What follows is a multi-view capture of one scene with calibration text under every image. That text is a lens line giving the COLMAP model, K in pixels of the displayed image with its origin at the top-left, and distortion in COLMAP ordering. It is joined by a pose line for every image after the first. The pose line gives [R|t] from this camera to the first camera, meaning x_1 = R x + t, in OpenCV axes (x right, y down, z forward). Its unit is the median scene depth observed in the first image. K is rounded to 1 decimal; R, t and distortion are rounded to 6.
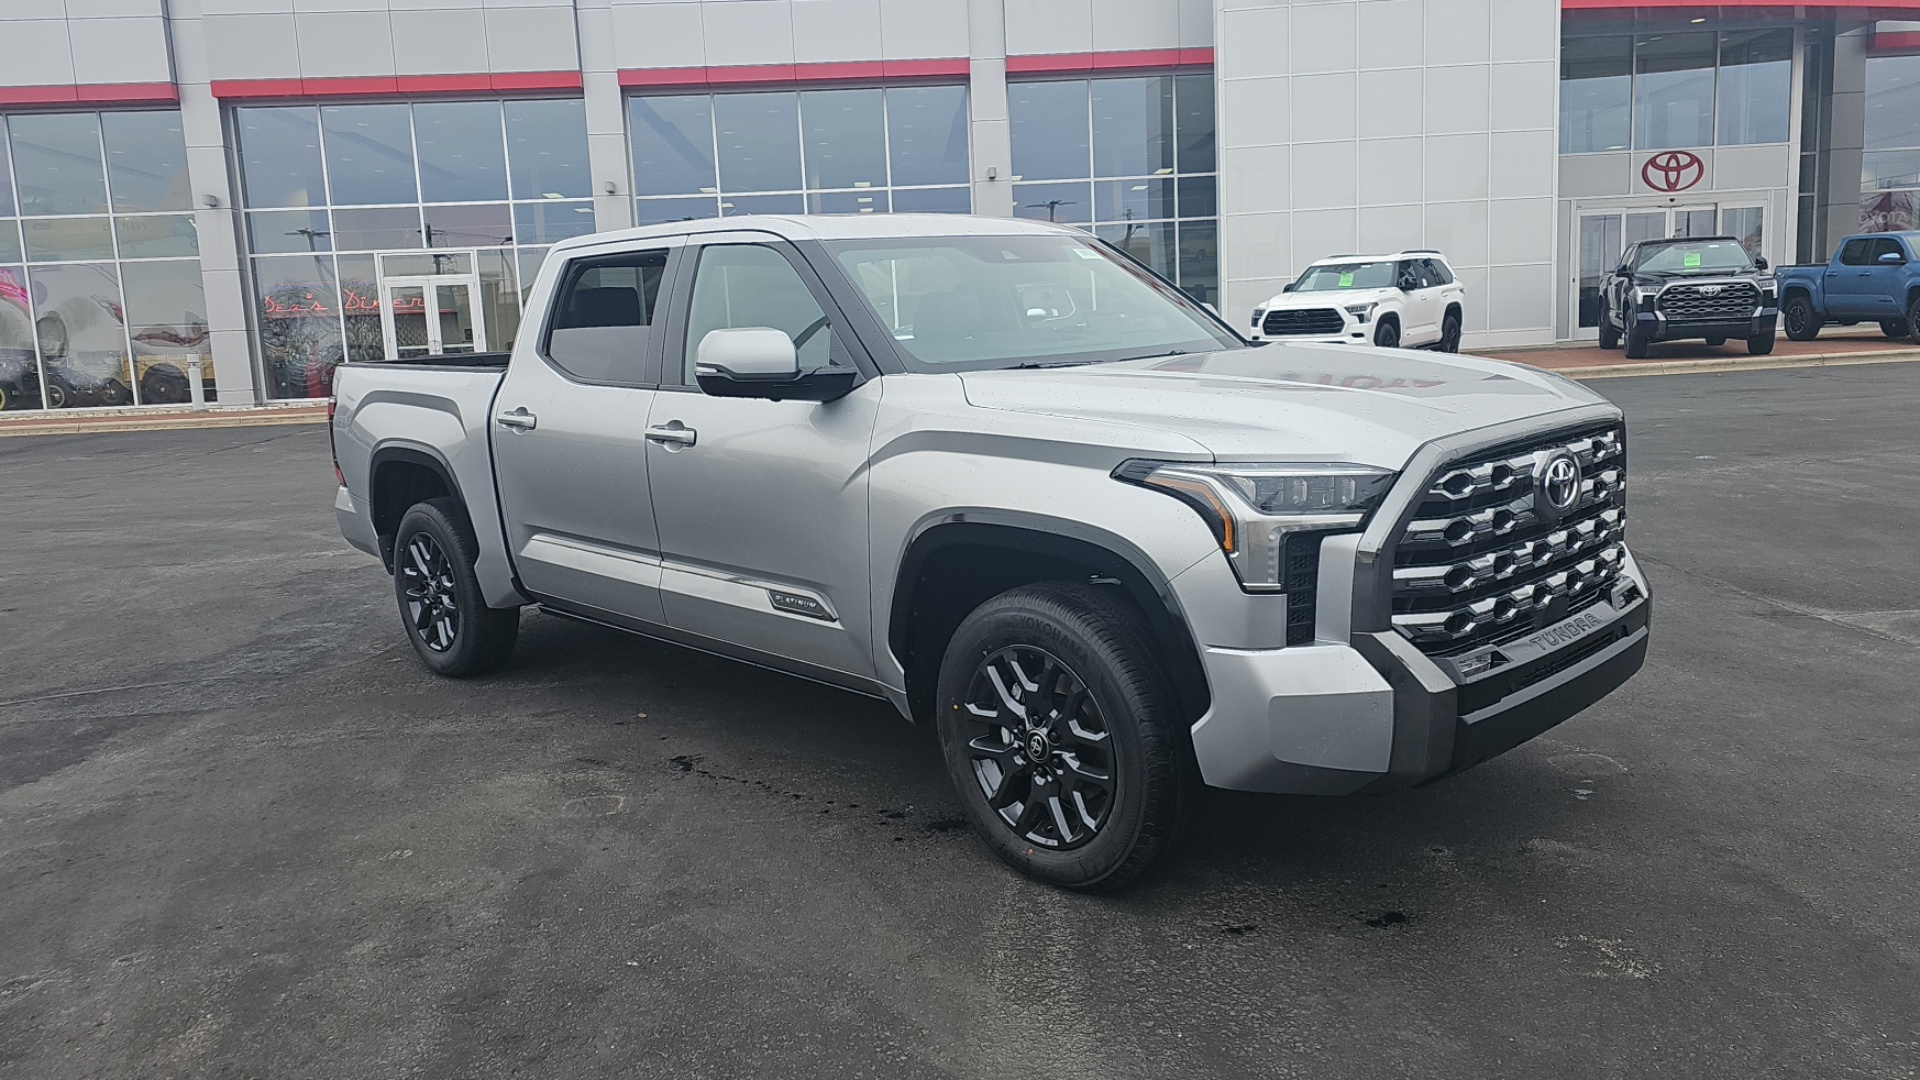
lens RADIAL K [[1367.5, 0, 966.7], [0, 1367.5, 527.7], [0, 0, 1]] dist [0.047182, -0.012953]
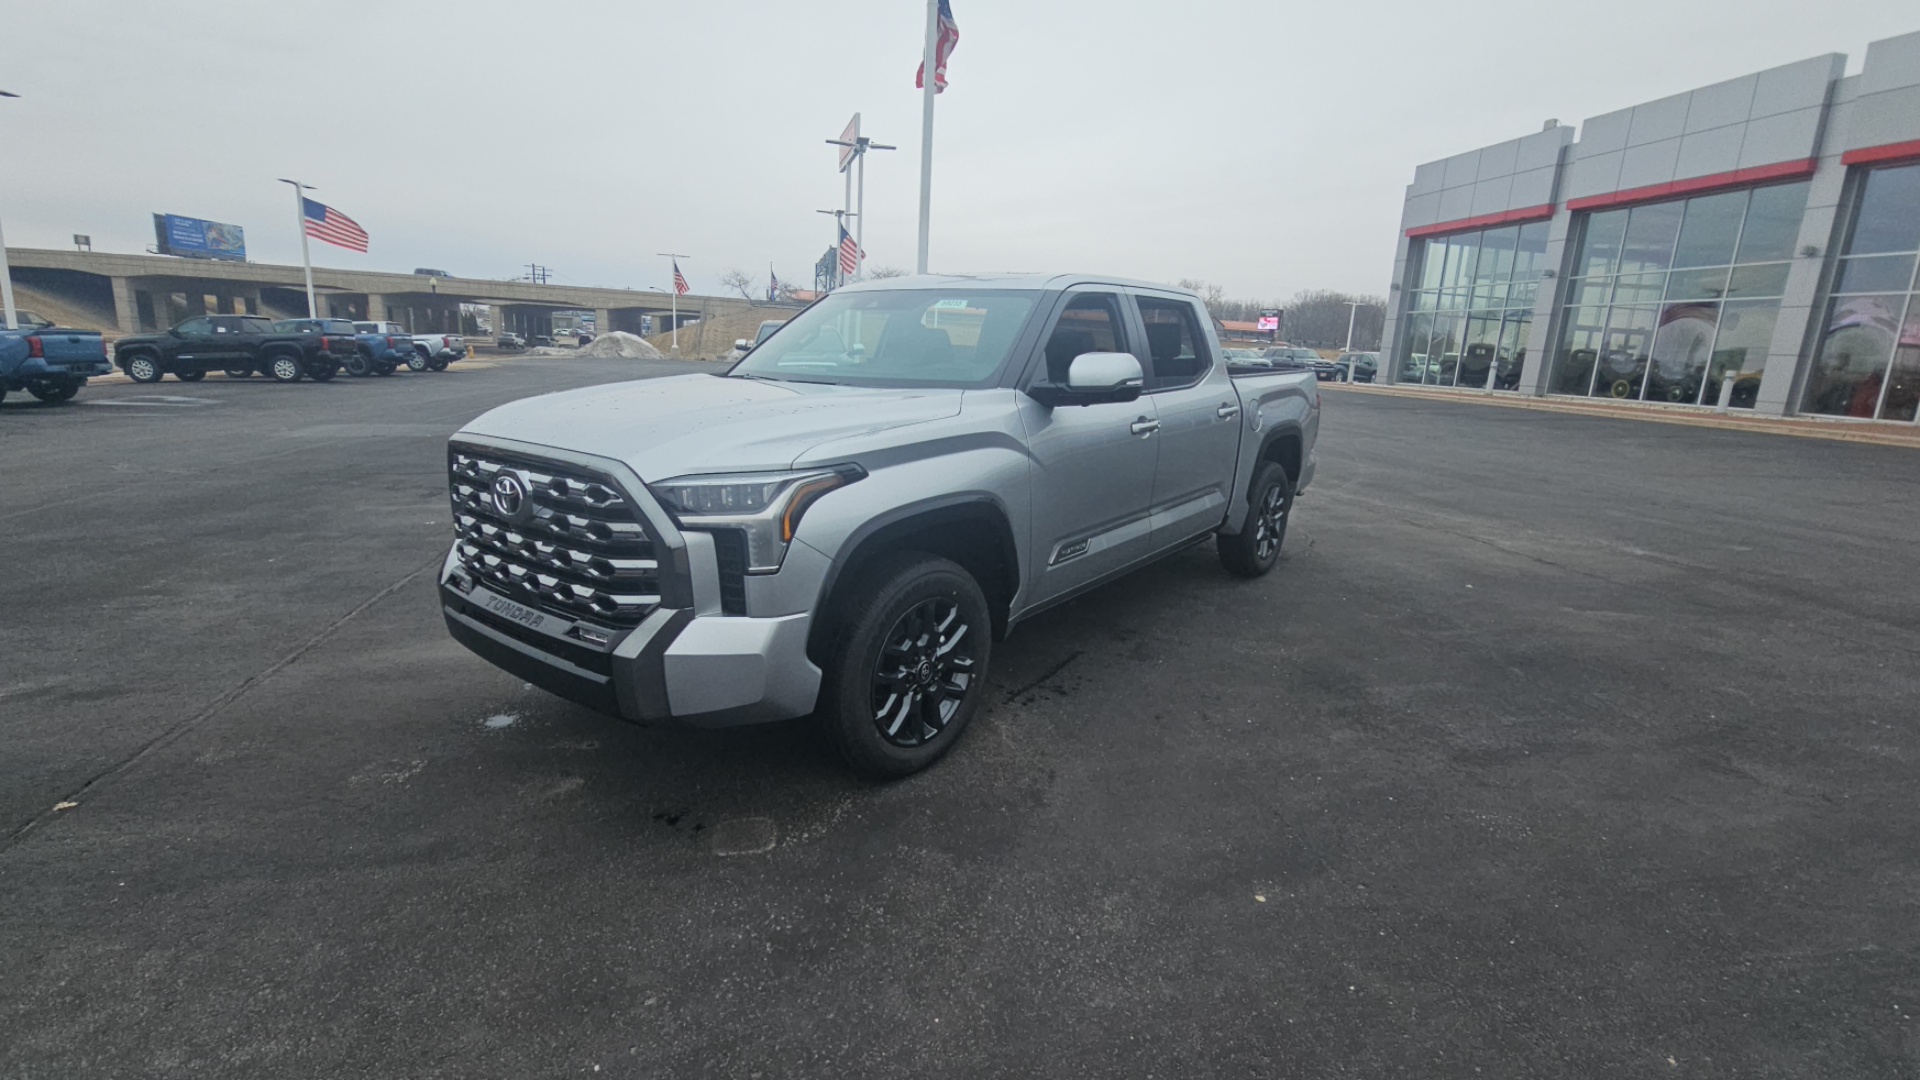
lens RADIAL K [[855.0, 0, 982.9], [0, 855.0, 545.1], [0, 0, 1]] dist [0.013007, -0.008757]
pose [[0.153422, 0.276817, -0.948596, 0.895300], [-0.189281, 0.950418, 0.246735, -0.189449], [0.969863, 0.141697, 0.198211, 0.905203]]
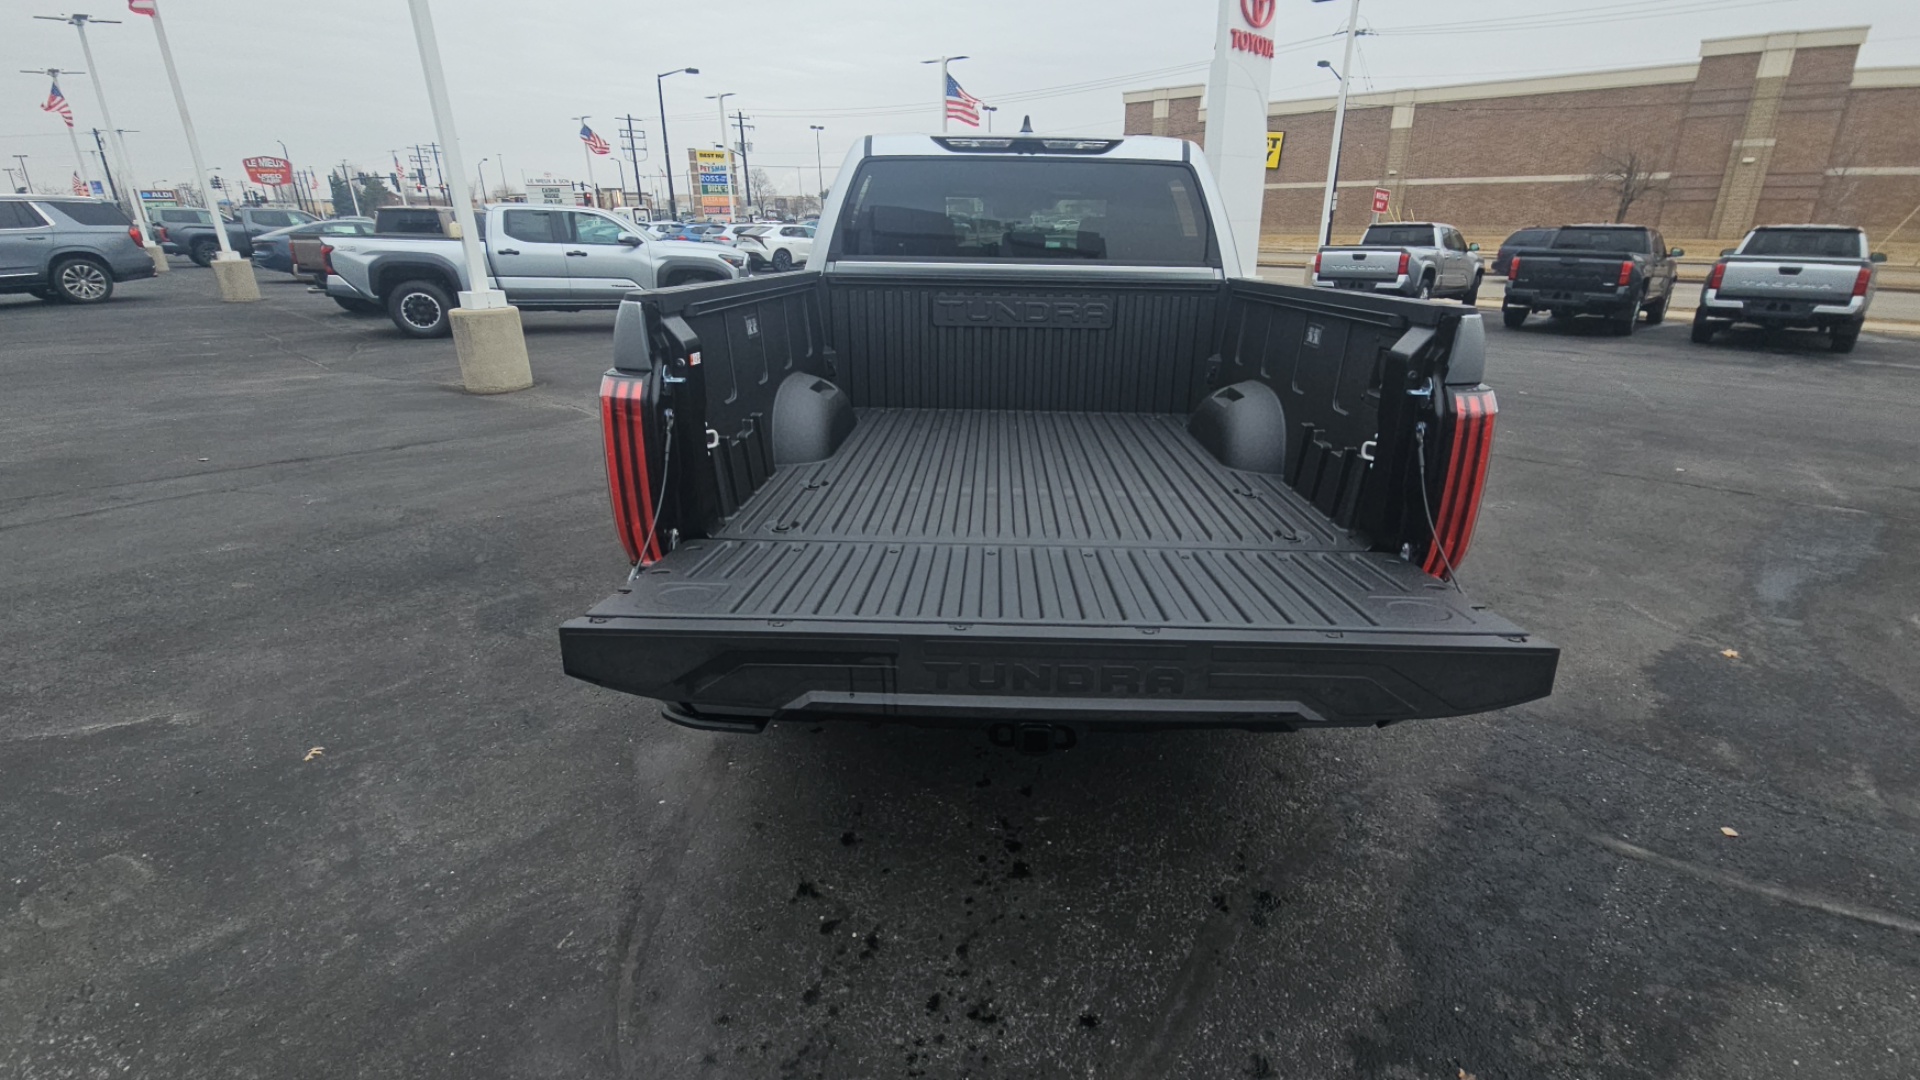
lens RADIAL K [[855.0, 0, 979.6], [0, 855.0, 540.1], [0, 0, 1]] dist [0.013007, -0.008757]
pose [[-0.699389, -0.205493, 0.684564, -0.751833], [0.133990, 0.903102, 0.407986, -0.251891], [-0.702070, 0.377066, -0.604085, 1.791308]]
